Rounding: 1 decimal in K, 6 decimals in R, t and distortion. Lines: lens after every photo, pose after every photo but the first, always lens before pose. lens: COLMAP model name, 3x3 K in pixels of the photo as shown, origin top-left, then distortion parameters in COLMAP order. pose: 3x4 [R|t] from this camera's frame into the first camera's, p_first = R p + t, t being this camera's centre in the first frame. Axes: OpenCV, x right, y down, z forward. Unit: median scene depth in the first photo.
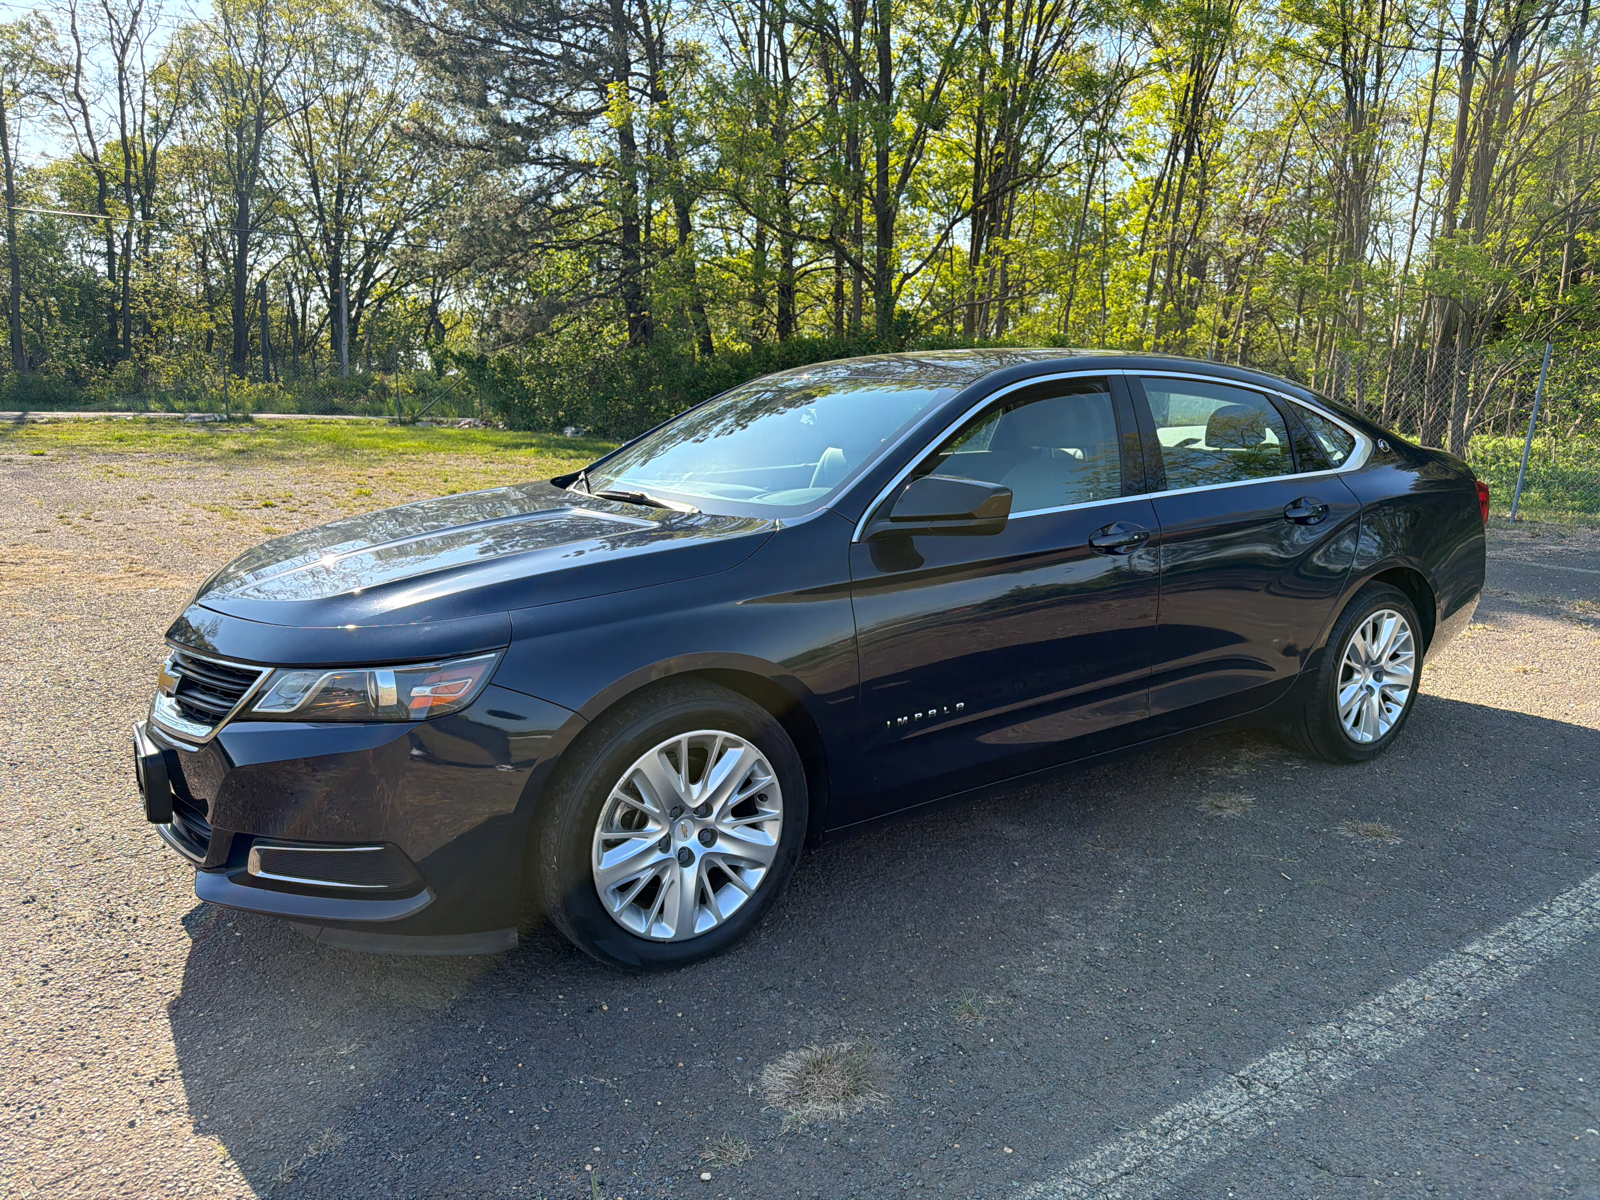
lens RADIAL K [[1139.1, 0, 812.9], [0, 1139.1, 598.3], [0, 0, 1]] dist [0.082870, -0.143600]
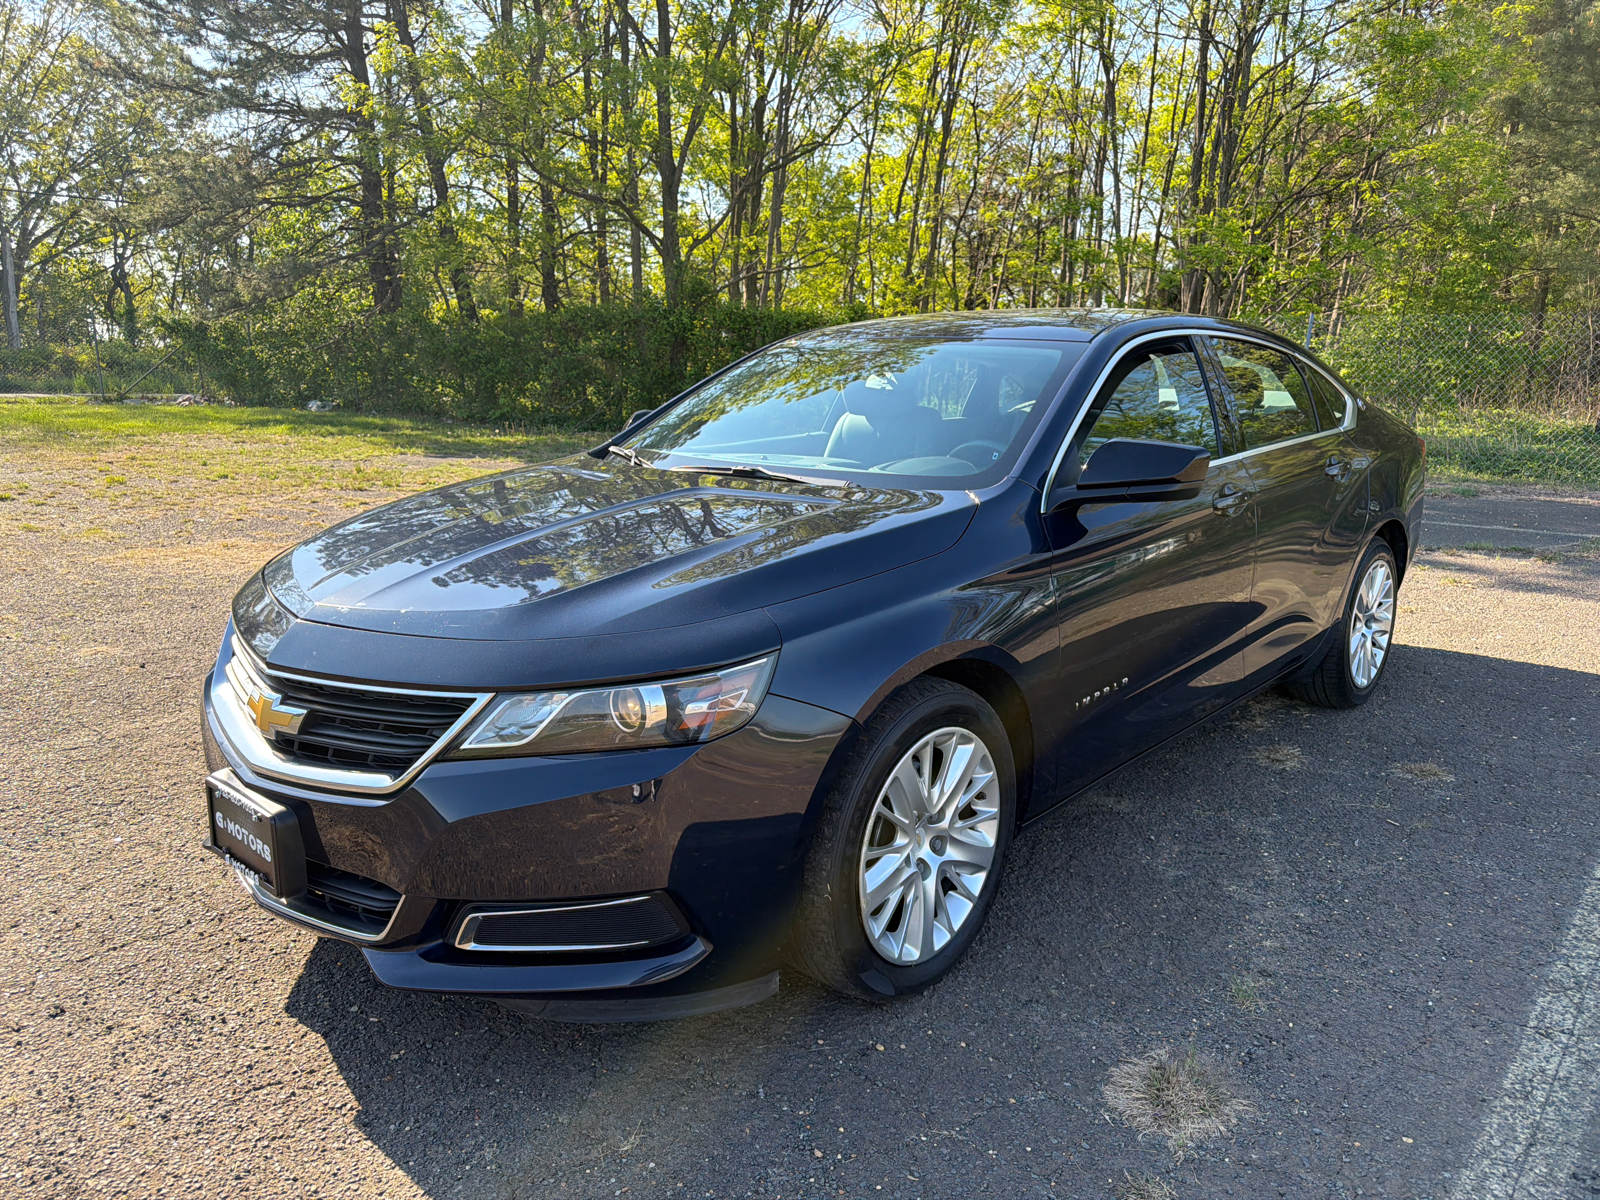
lens RADIAL K [[1149.5, 0, 801.1], [0, 1149.5, 594.6], [0, 0, 1]] dist [0.033333, -0.041040]
pose [[0.974352, -0.053140, 0.218666, -0.248460], [0.048359, 0.998461, 0.027163, -0.012601], [-0.219773, -0.015892, 0.975422, 0.085878]]
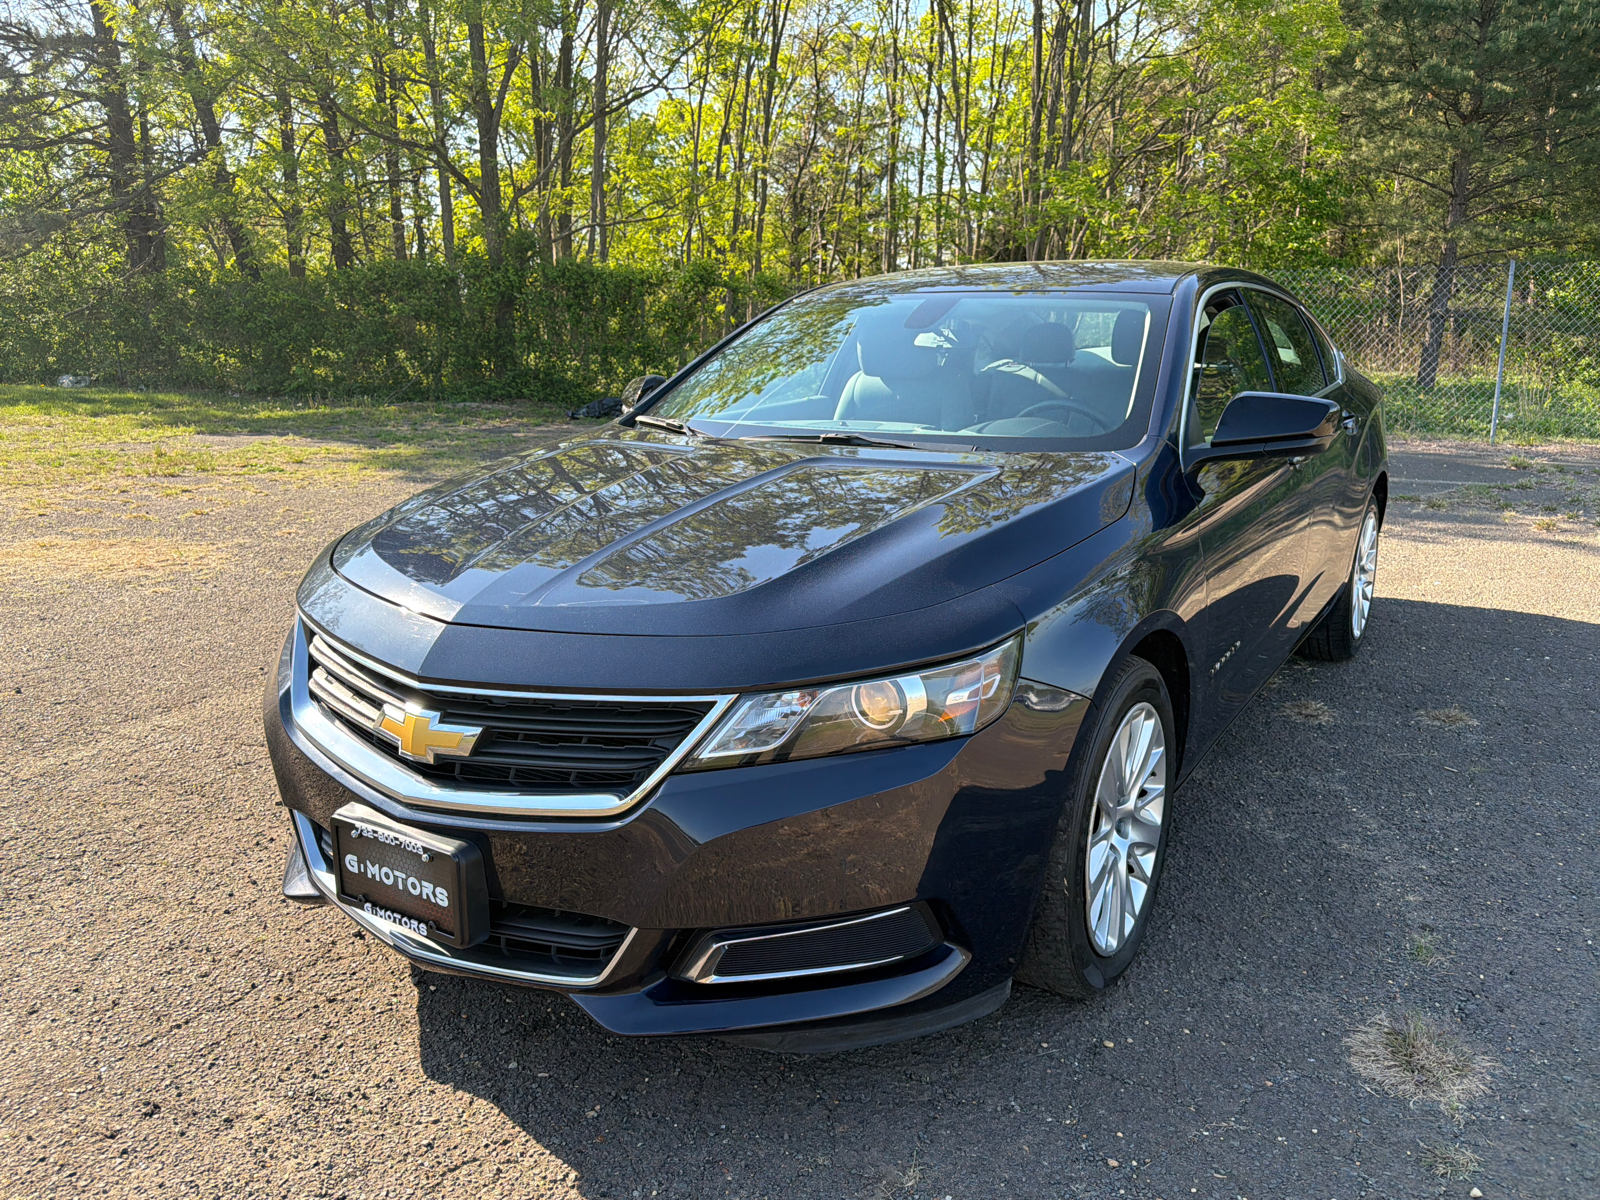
lens RADIAL K [[1207.7, 0, 809.4], [0, 1207.7, 599.3], [0, 0, 1]] dist [0.037987, -0.053367]
pose [[0.920673, -0.104324, 0.376136, -0.406865], [0.087145, 0.994236, 0.062453, -0.024959], [-0.380483, -0.024721, 0.924457, 0.159415]]
